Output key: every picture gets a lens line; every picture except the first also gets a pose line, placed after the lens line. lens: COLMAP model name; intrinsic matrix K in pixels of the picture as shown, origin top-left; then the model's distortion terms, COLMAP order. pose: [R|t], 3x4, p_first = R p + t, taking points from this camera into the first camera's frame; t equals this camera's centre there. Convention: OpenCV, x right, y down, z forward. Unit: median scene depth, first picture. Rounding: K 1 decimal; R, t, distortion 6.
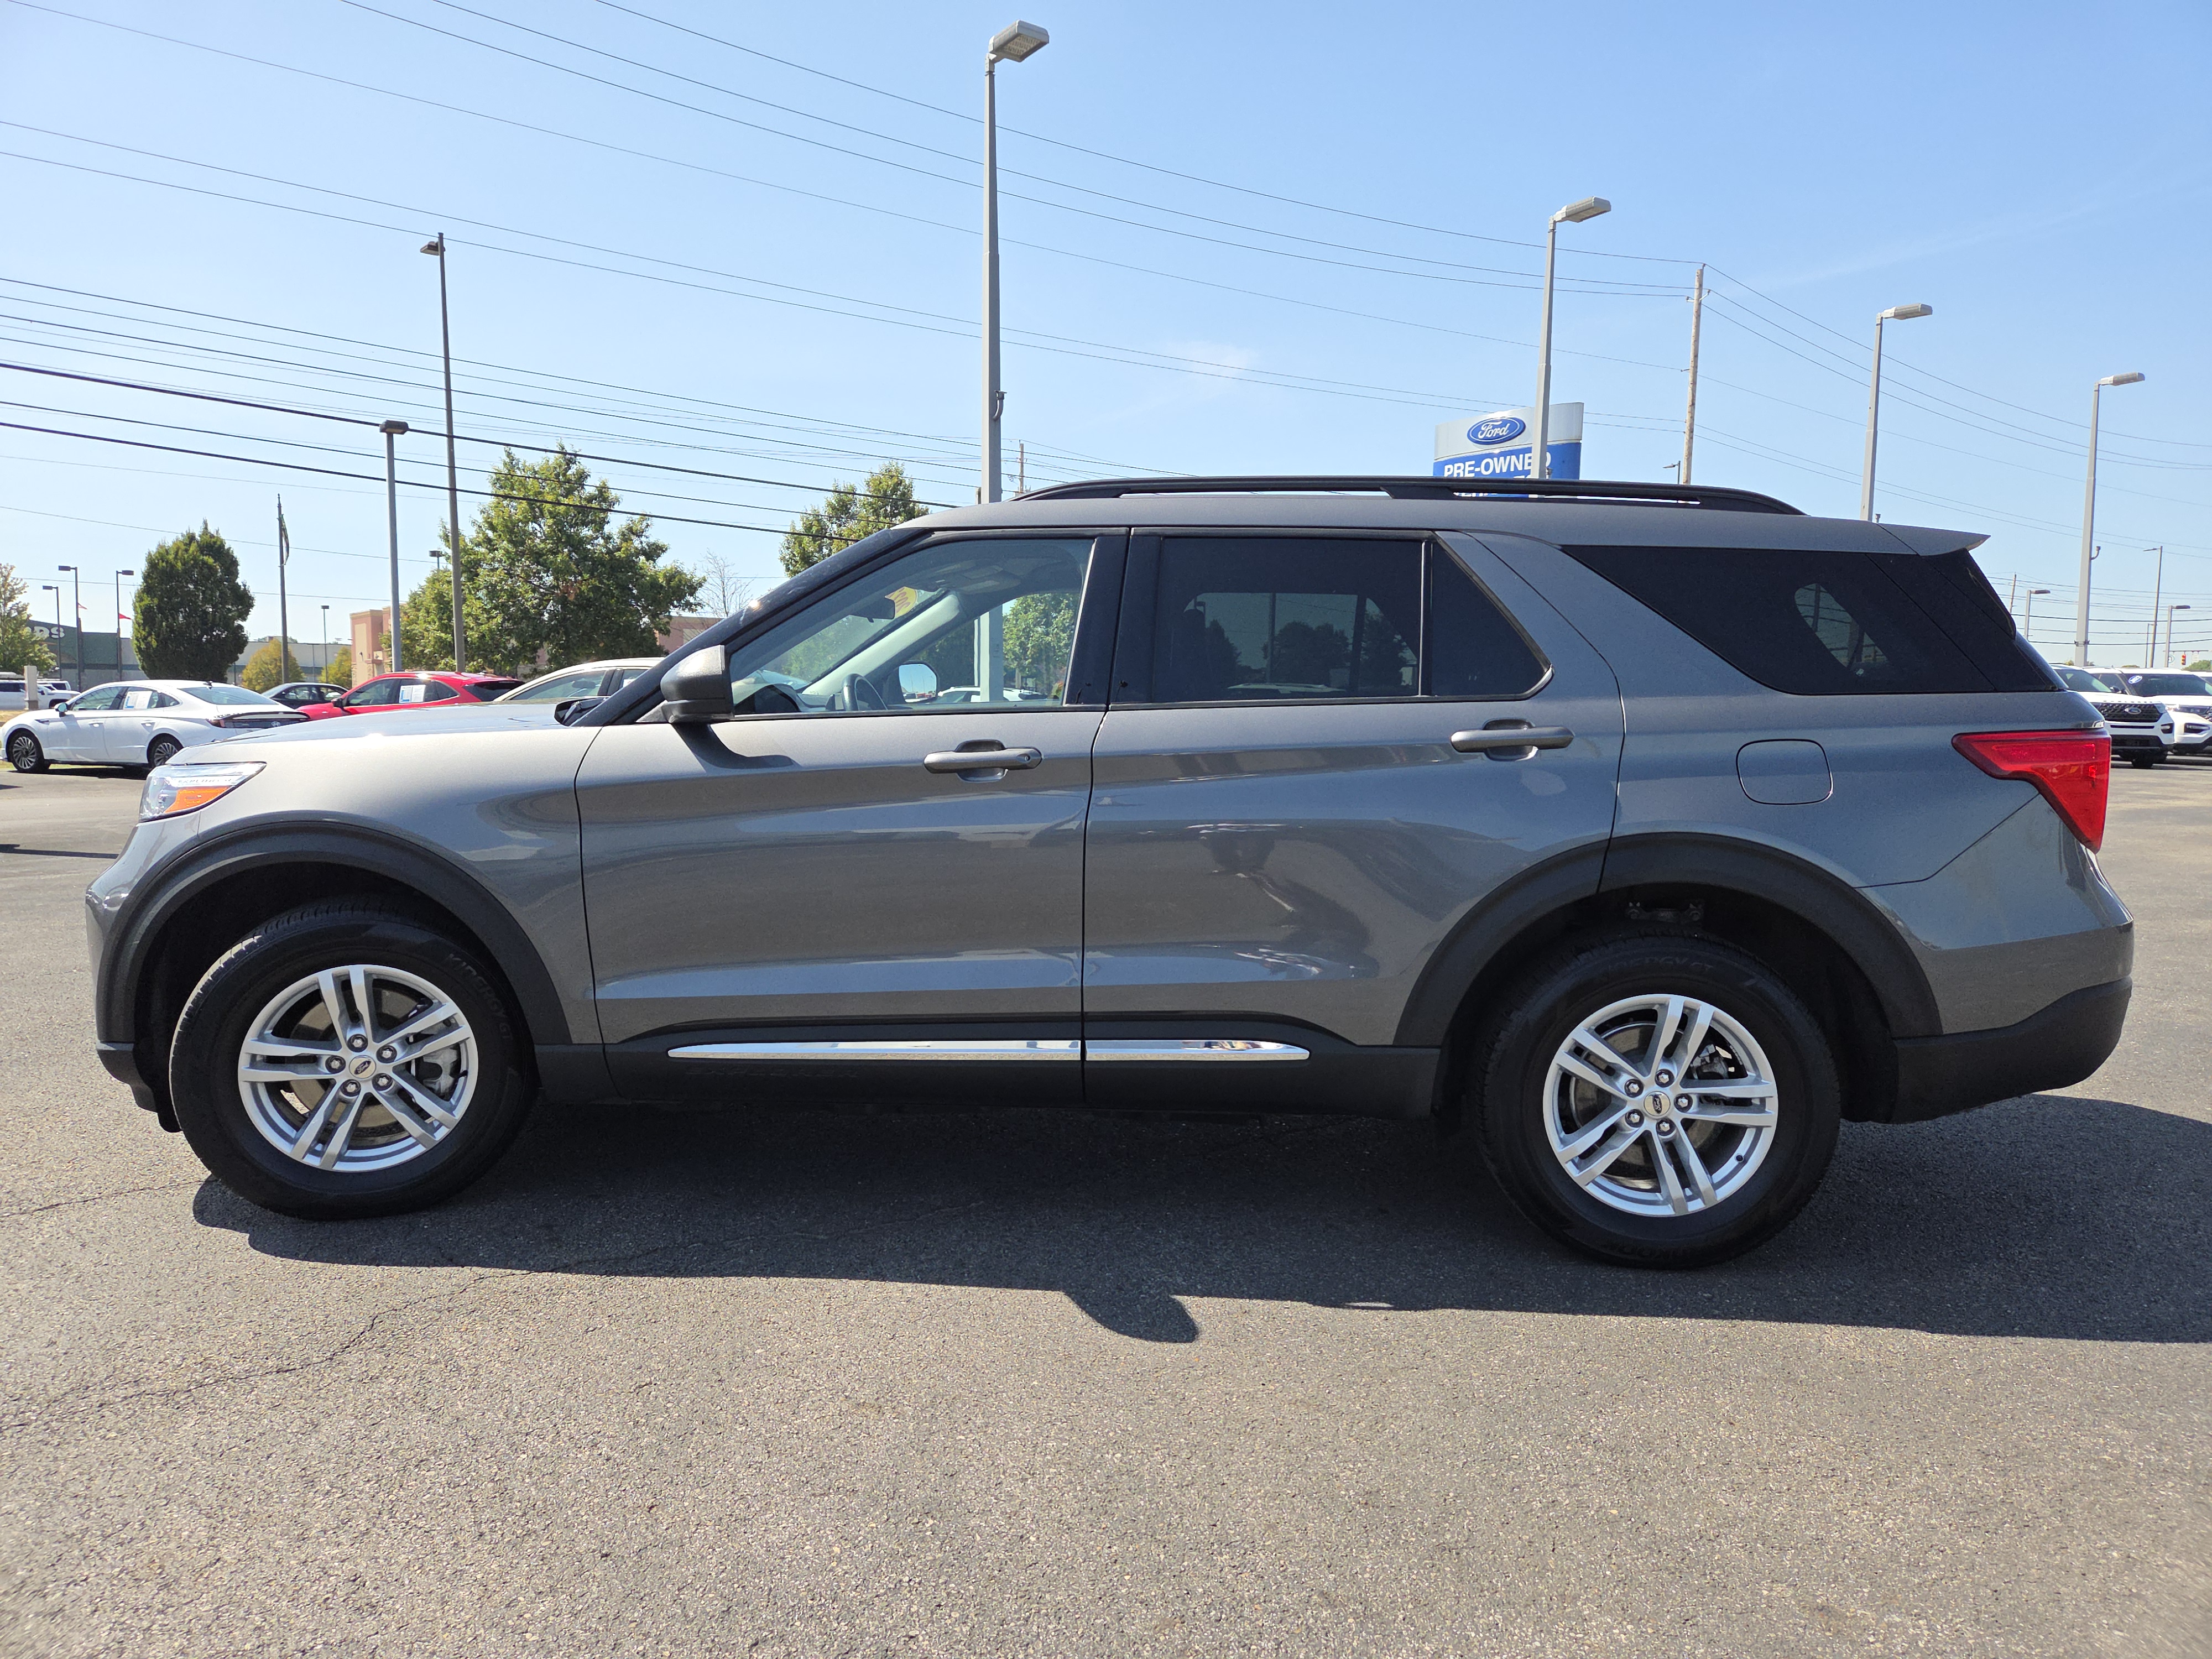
lens RADIAL K [[1483.9, 0, 1106.0], [0, 1483.9, 829.5], [0, 0, 1]] dist [0.063967, -0.071190]
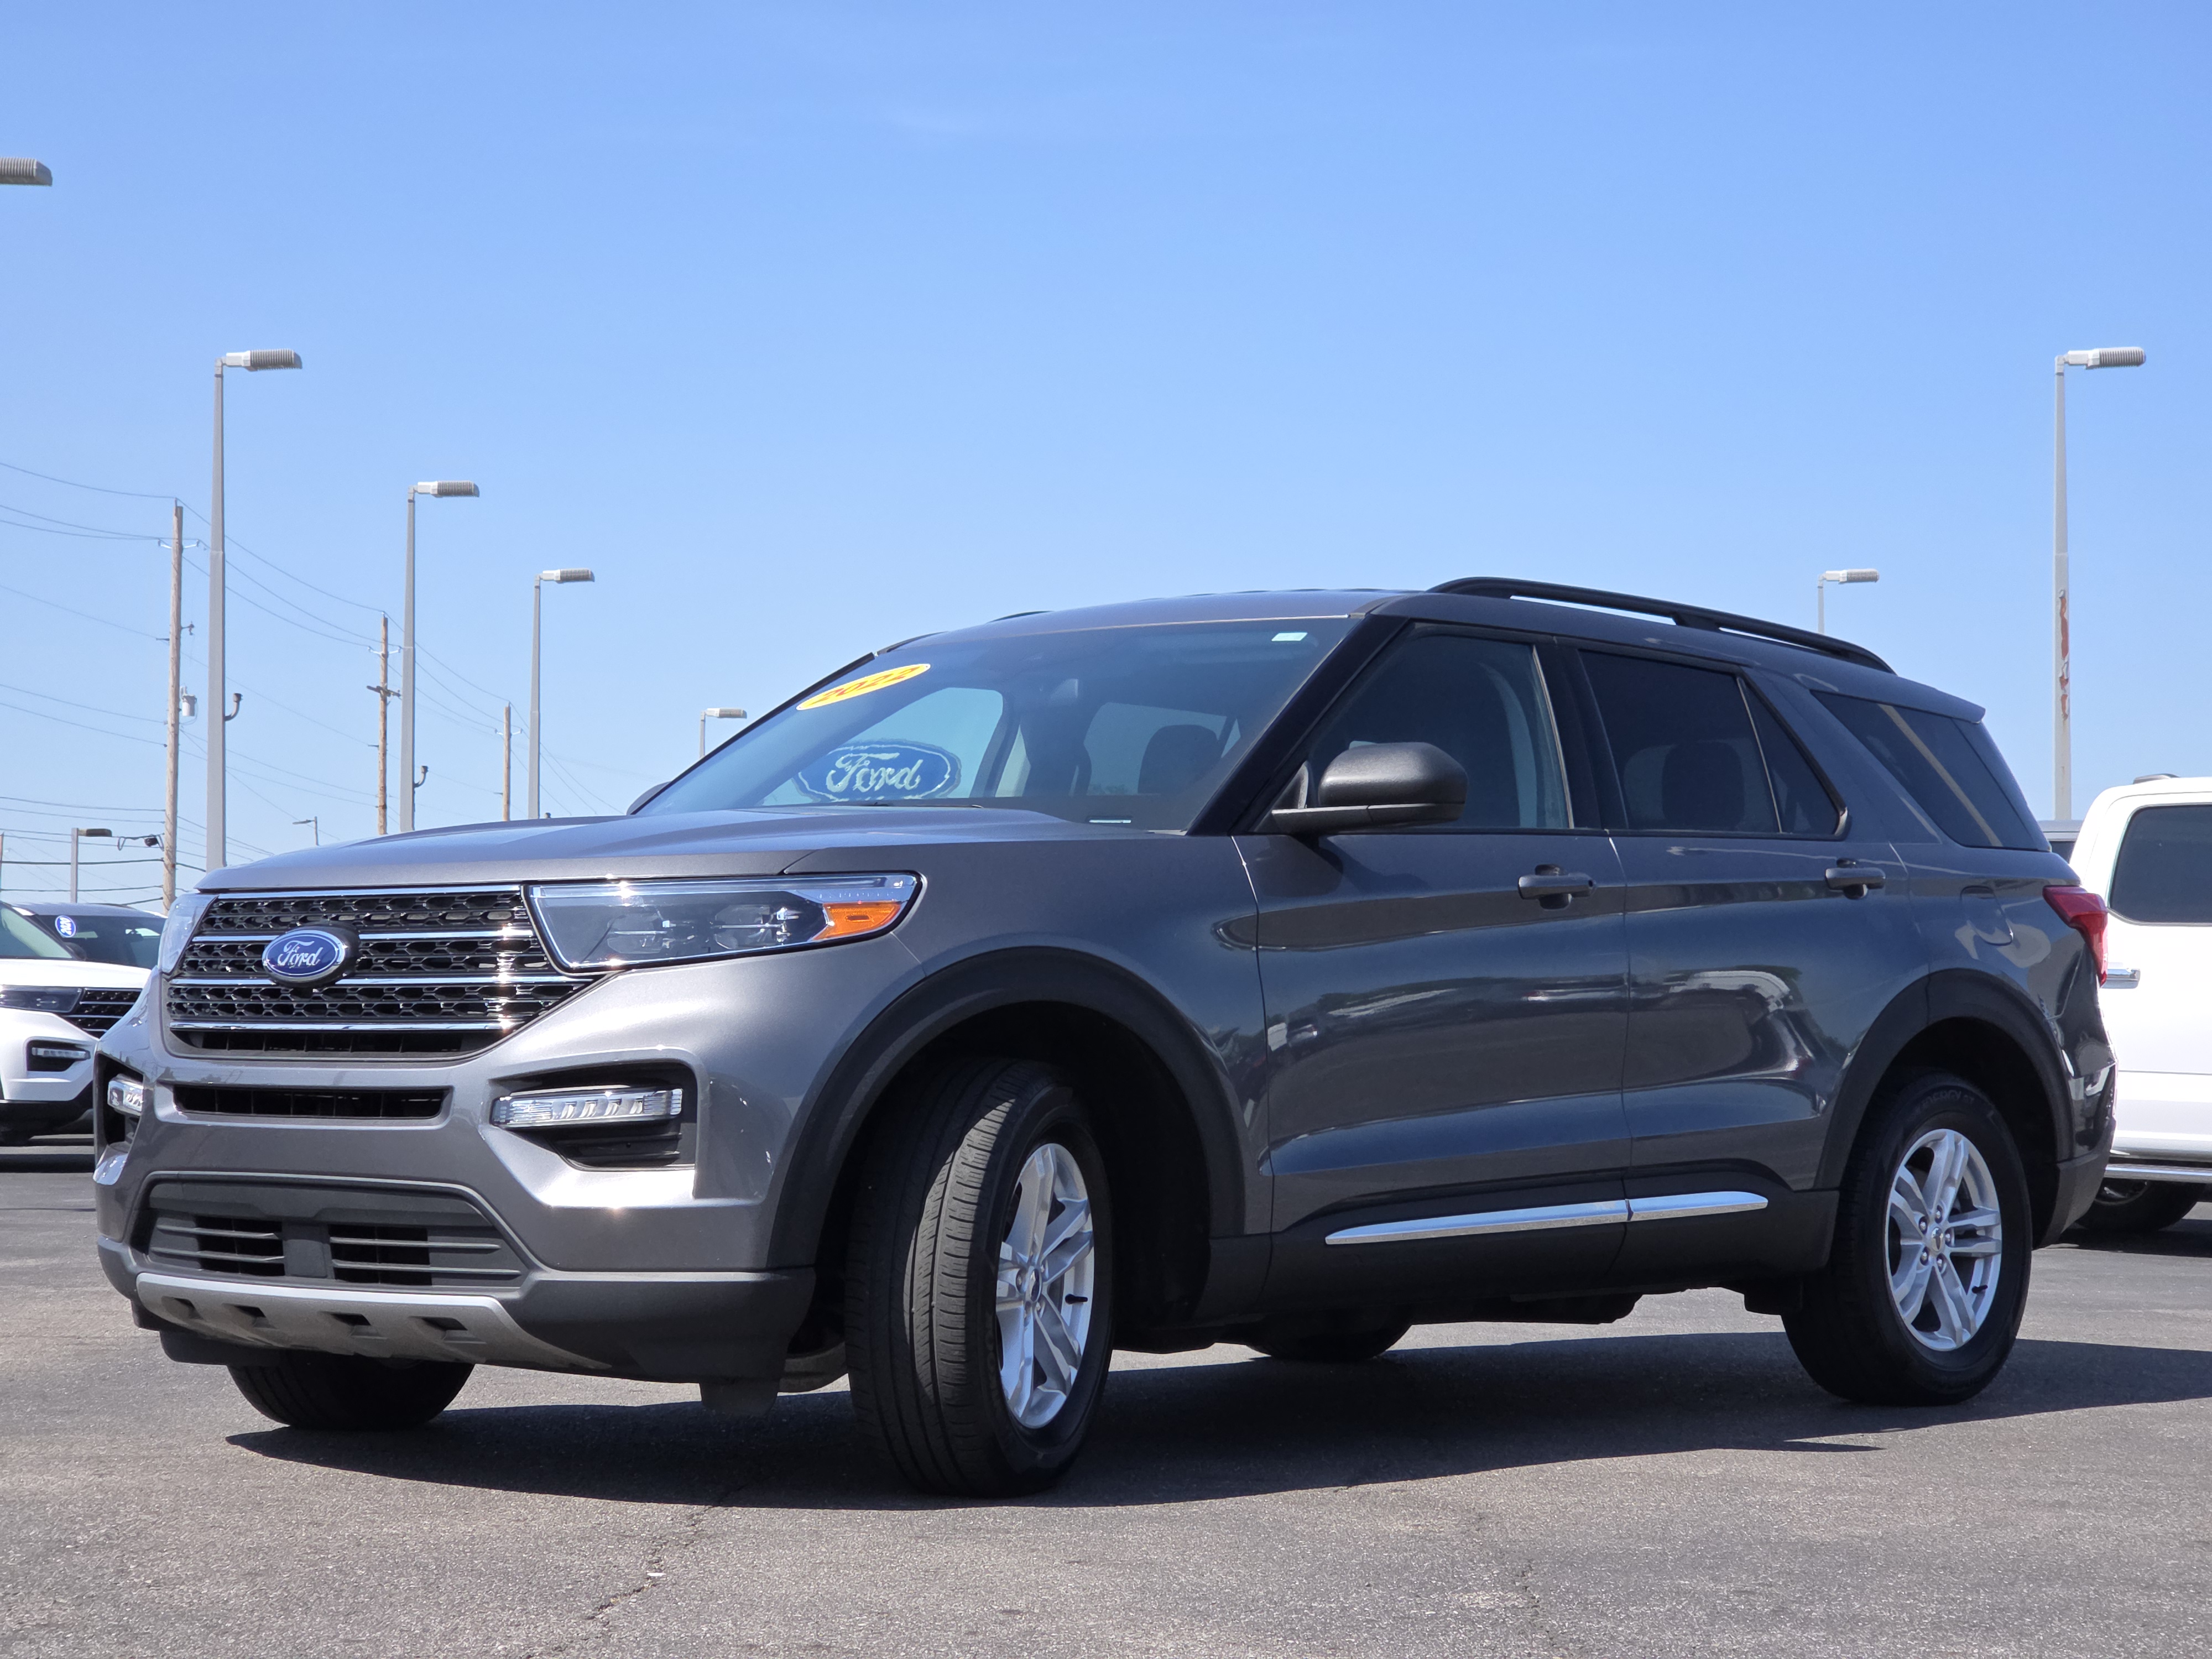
lens RADIAL K [[4518.3, 0, 1106.0], [0, 4518.3, 829.5], [0, 0, 1]] dist [0.063241, 3.482954]
pose [[0.566568, 0.041592, 0.822964, -2.512464], [0.067937, 0.992967, -0.096955, 0.168040], [-0.821209, 0.110842, 0.559758, -0.305330]]
